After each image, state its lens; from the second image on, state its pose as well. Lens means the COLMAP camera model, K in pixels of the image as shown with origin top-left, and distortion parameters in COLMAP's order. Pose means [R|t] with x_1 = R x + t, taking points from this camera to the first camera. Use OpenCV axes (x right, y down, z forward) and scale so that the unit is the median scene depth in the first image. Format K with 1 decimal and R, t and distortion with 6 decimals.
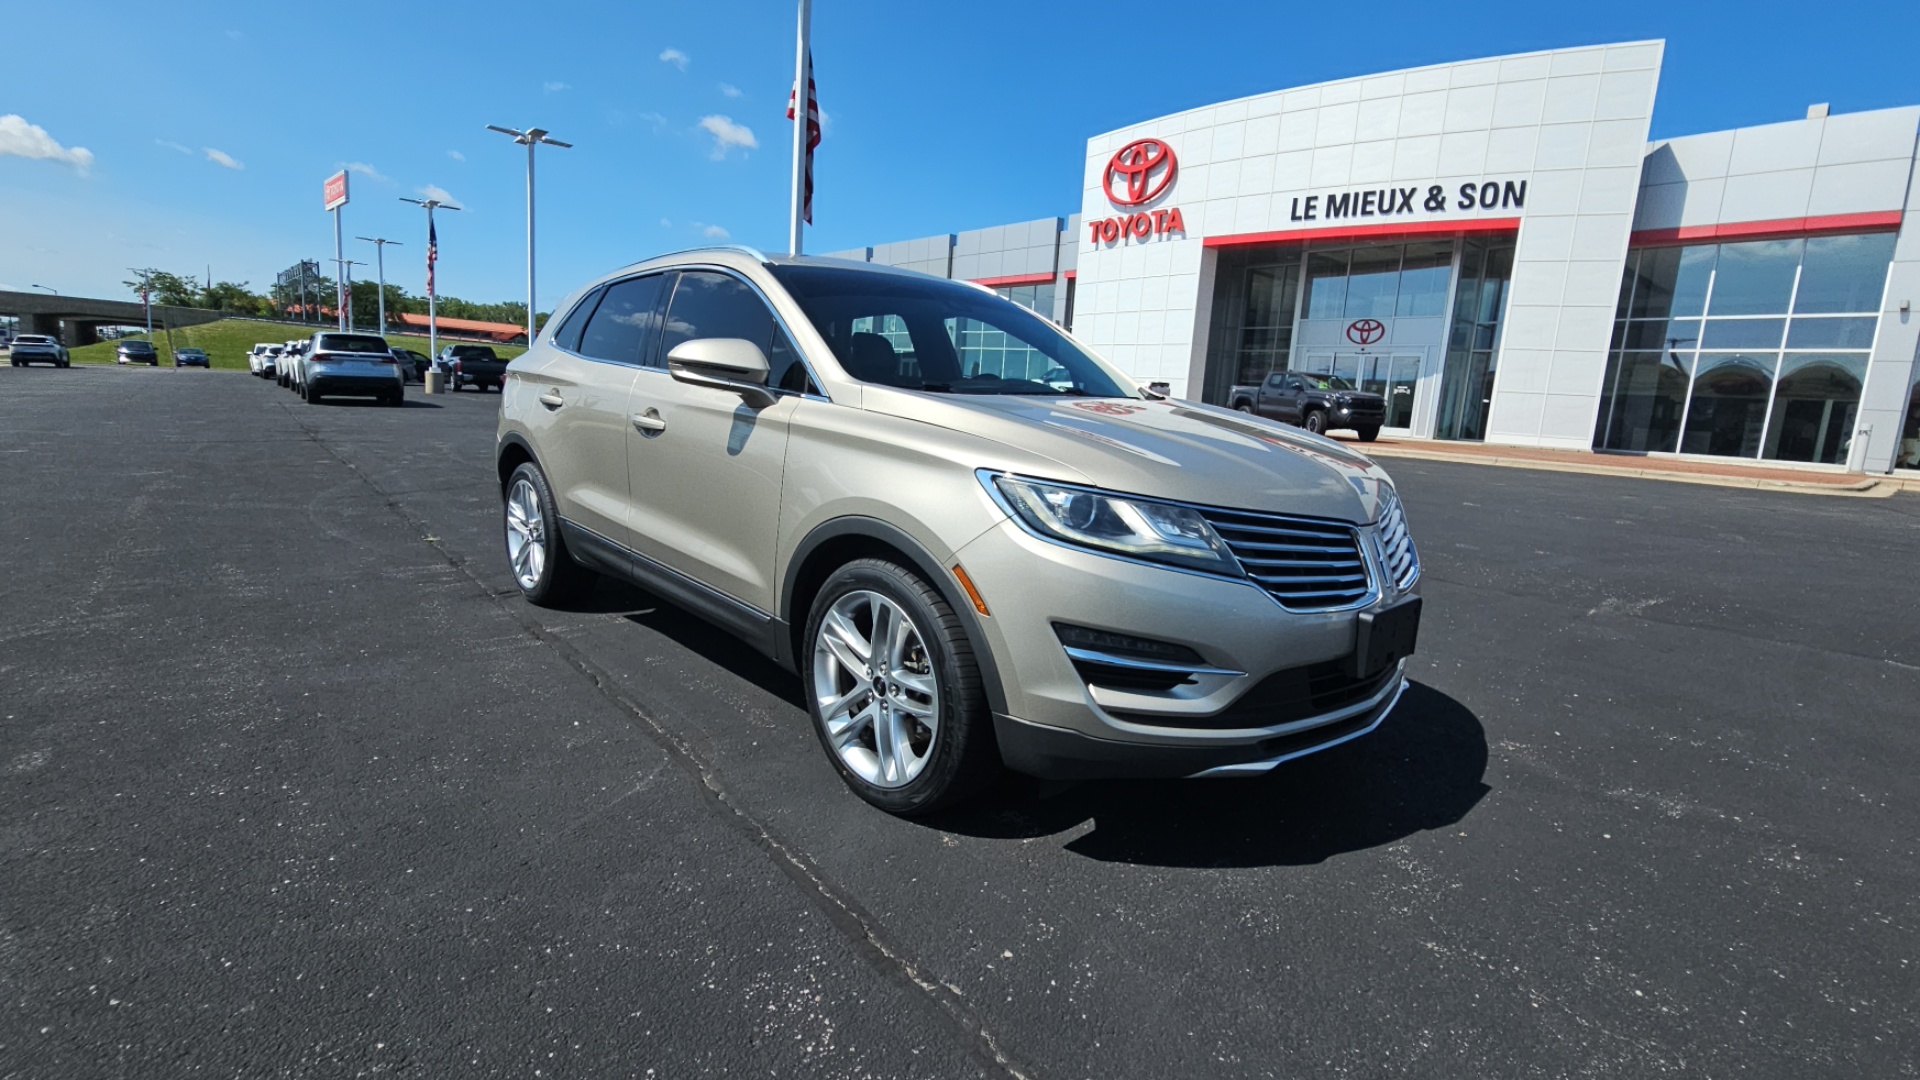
lens RADIAL K [[854.8, 0, 981.9], [0, 854.8, 542.6], [0, 0, 1]] dist [0.009553, -0.005751]
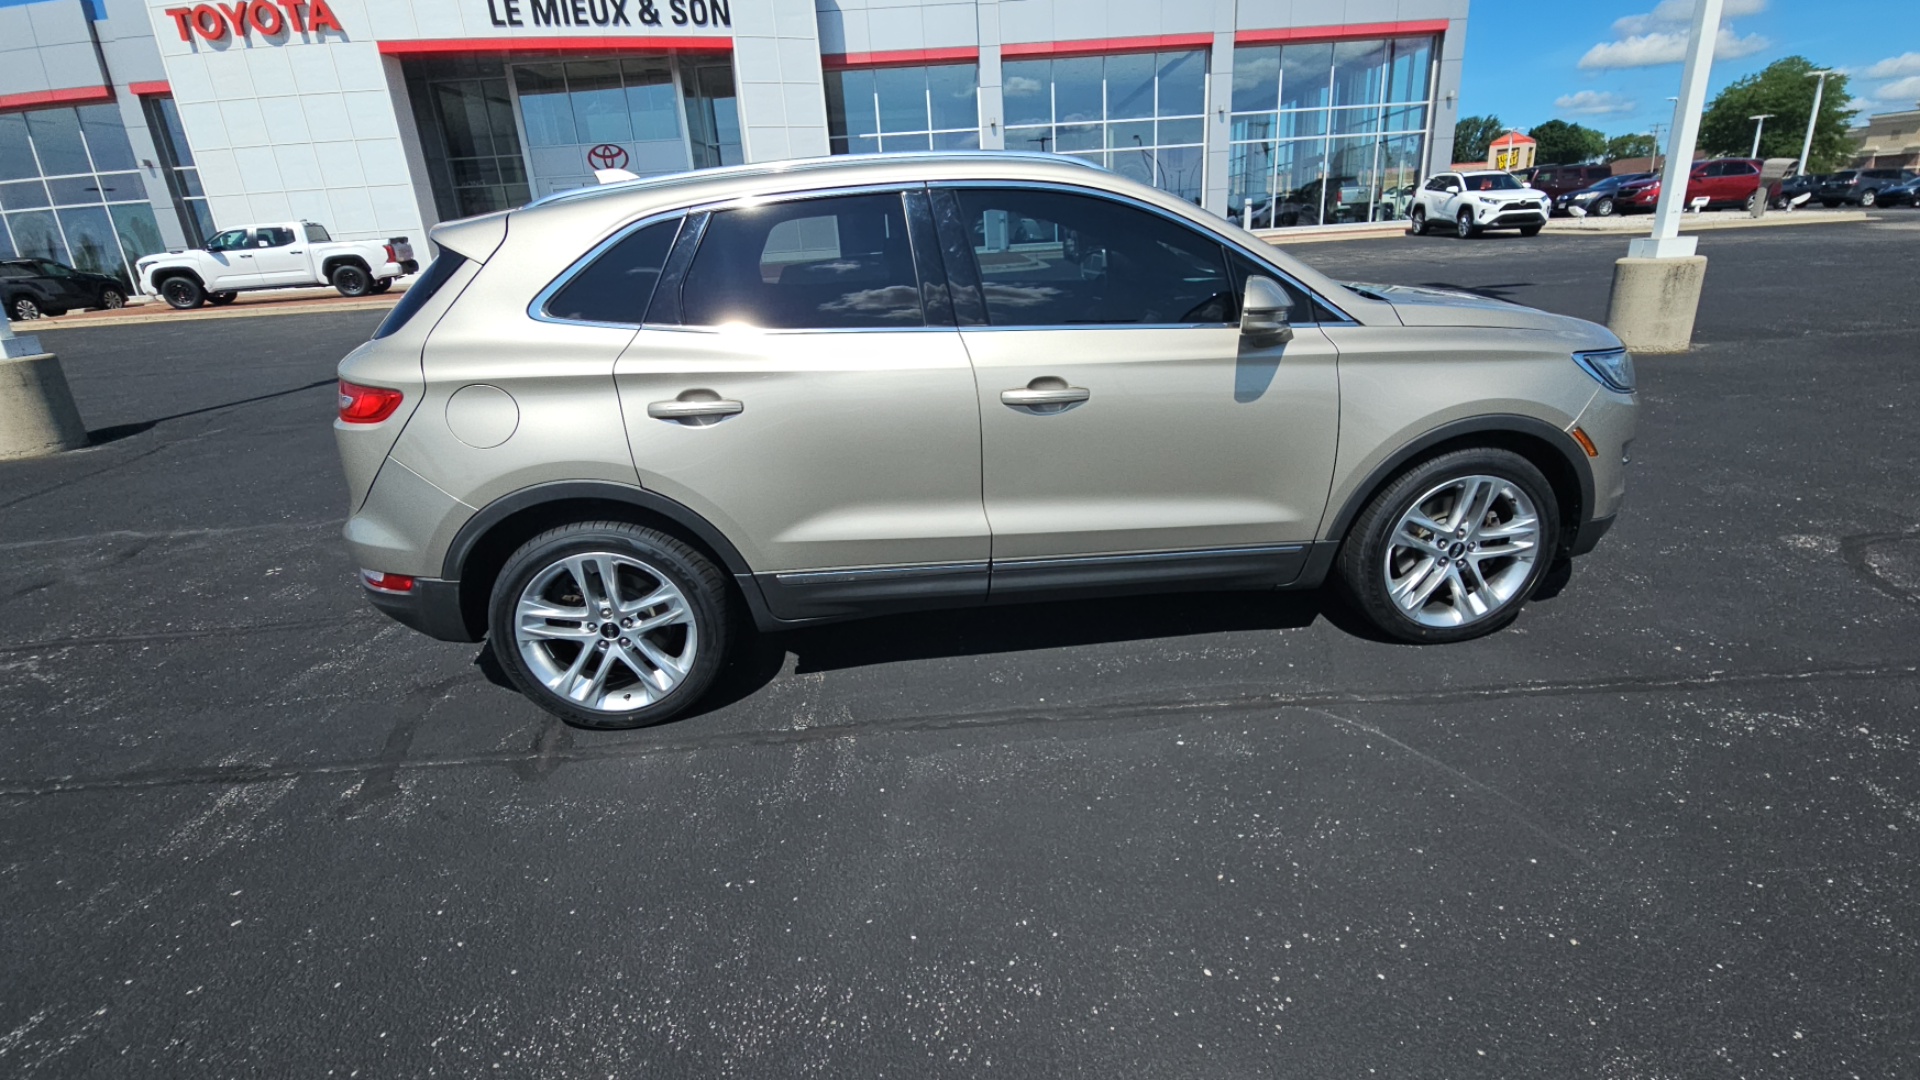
lens RADIAL K [[861.3, 0, 981.0], [0, 861.3, 540.5], [0, 0, 1]] dist [0.000207, -0.001283]
pose [[0.627869, -0.355425, 0.692425, -0.119734], [0.221971, 0.934467, 0.278390, -0.029172], [-0.745995, -0.021094, 0.665617, 0.058975]]
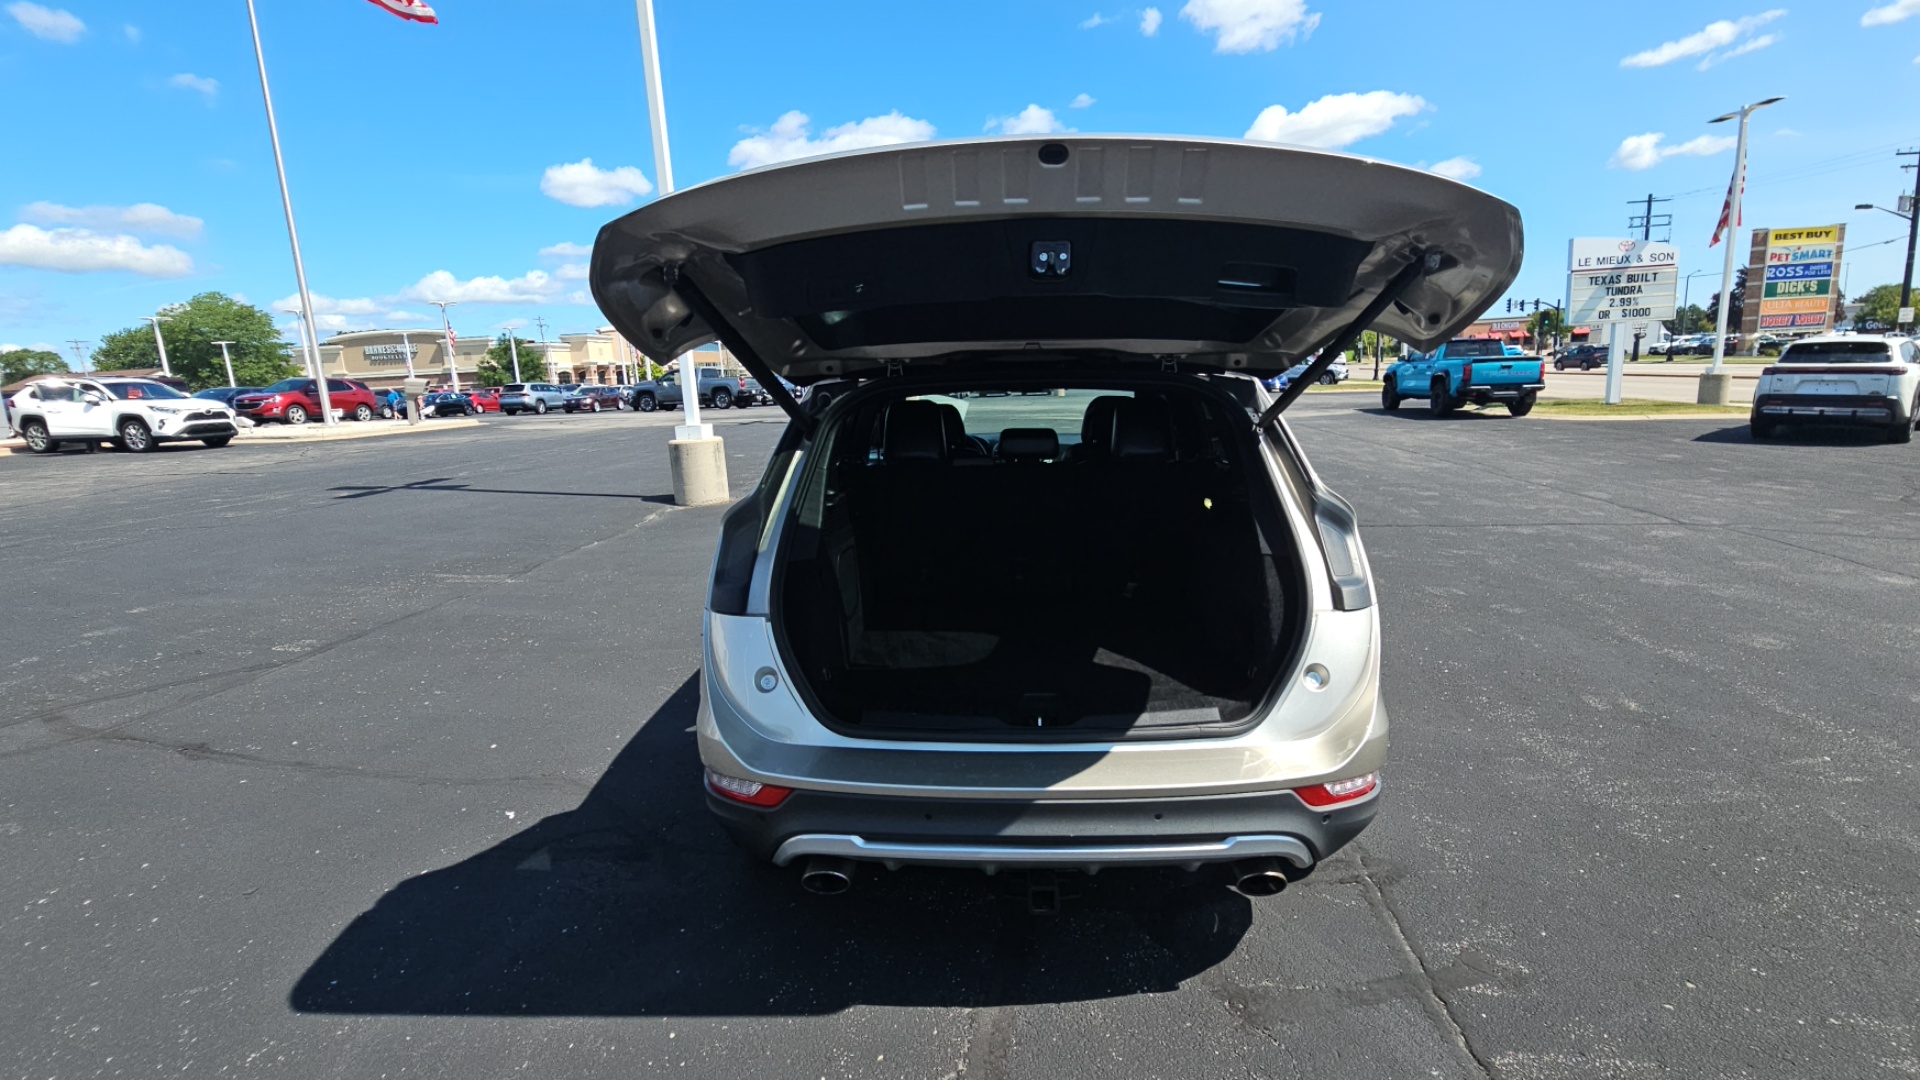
lens RADIAL K [[859.0, 0, 980.0], [0, 859.0, 542.3], [0, 0, 1]] dist [0.006246, -0.006556]
pose [[-0.686587, -0.178335, 0.704836, -0.123929], [0.116283, 0.930035, 0.348587, -0.064176], [-0.717688, 0.321296, -0.617813, 0.240924]]
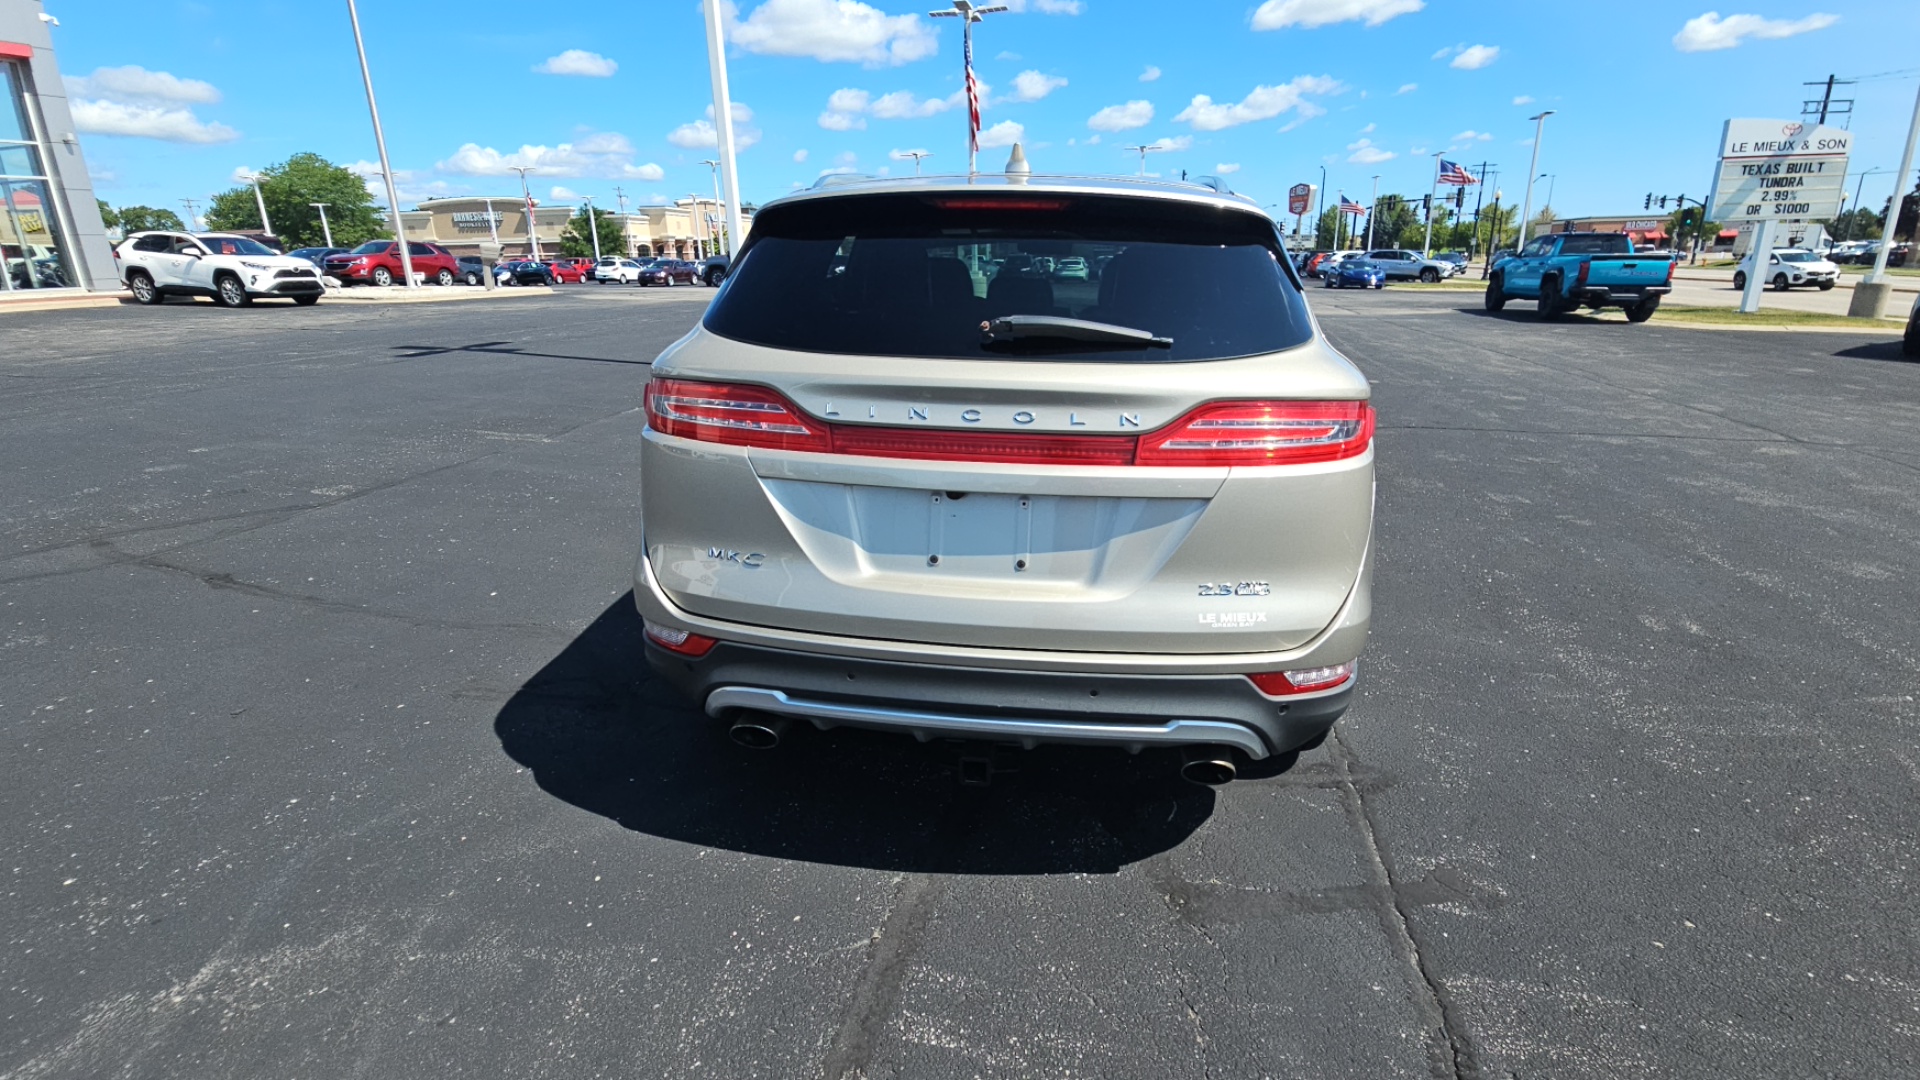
lens RADIAL K [[859.0, 0, 980.0], [0, 859.0, 542.3], [0, 0, 1]] dist [0.006246, -0.006556]
pose [[-0.616979, -0.301259, 0.727035, -0.126349], [0.100037, 0.886313, 0.452153, -0.057441], [-0.780595, 0.351699, -0.516699, 0.230004]]
